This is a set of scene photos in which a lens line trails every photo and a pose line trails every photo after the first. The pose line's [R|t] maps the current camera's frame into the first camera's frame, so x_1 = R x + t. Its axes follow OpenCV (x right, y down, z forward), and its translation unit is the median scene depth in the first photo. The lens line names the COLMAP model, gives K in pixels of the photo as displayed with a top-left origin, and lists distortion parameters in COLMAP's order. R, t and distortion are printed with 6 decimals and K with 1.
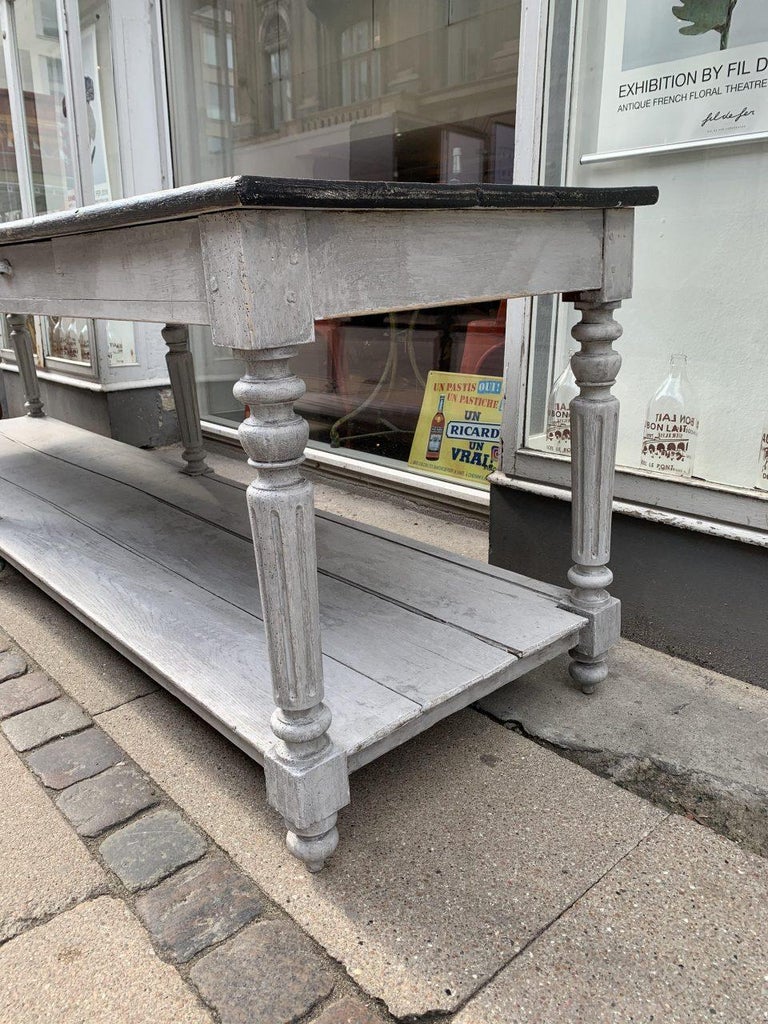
lens RADIAL K [[788.0, 0, 384.6], [0, 788.0, 487.5], [0, 0, 1]] dist [0.058456, -0.052331]
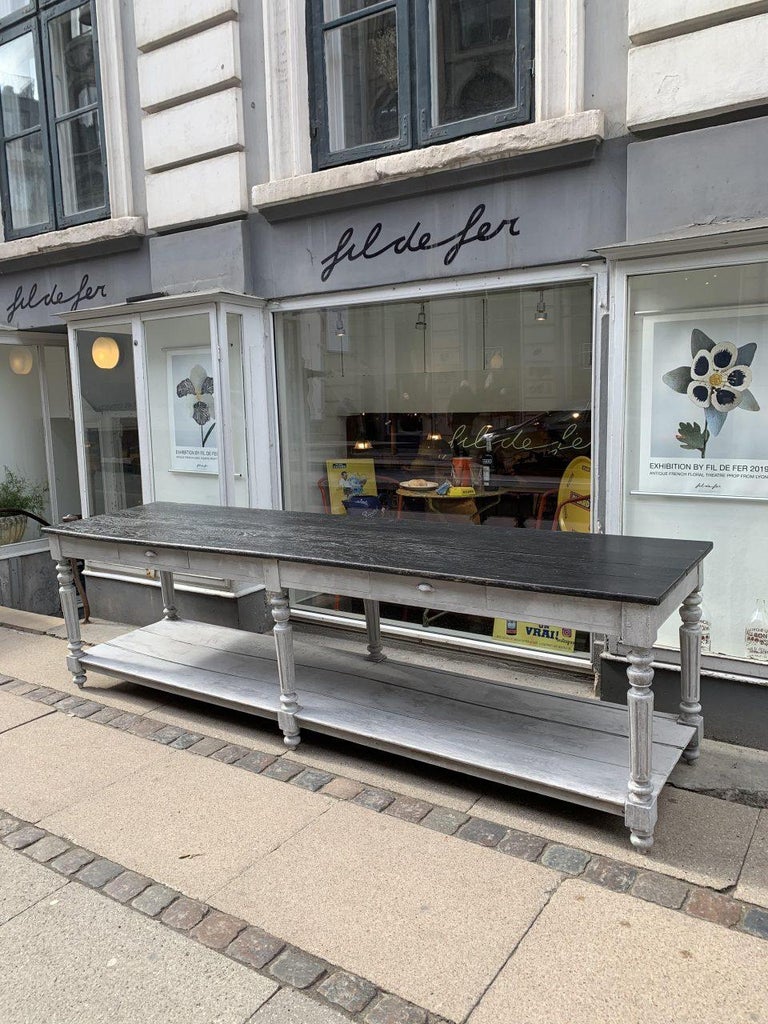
lens RADIAL K [[788.0, 0, 384.6], [0, 788.0, 487.5], [0, 0, 1]] dist [0.058456, -0.052331]
pose [[0.966005, -0.053241, 0.252983, -0.954557], [0.086971, 0.988454, -0.124074, -0.254068], [-0.243457, 0.141858, 0.959482, -0.859201]]
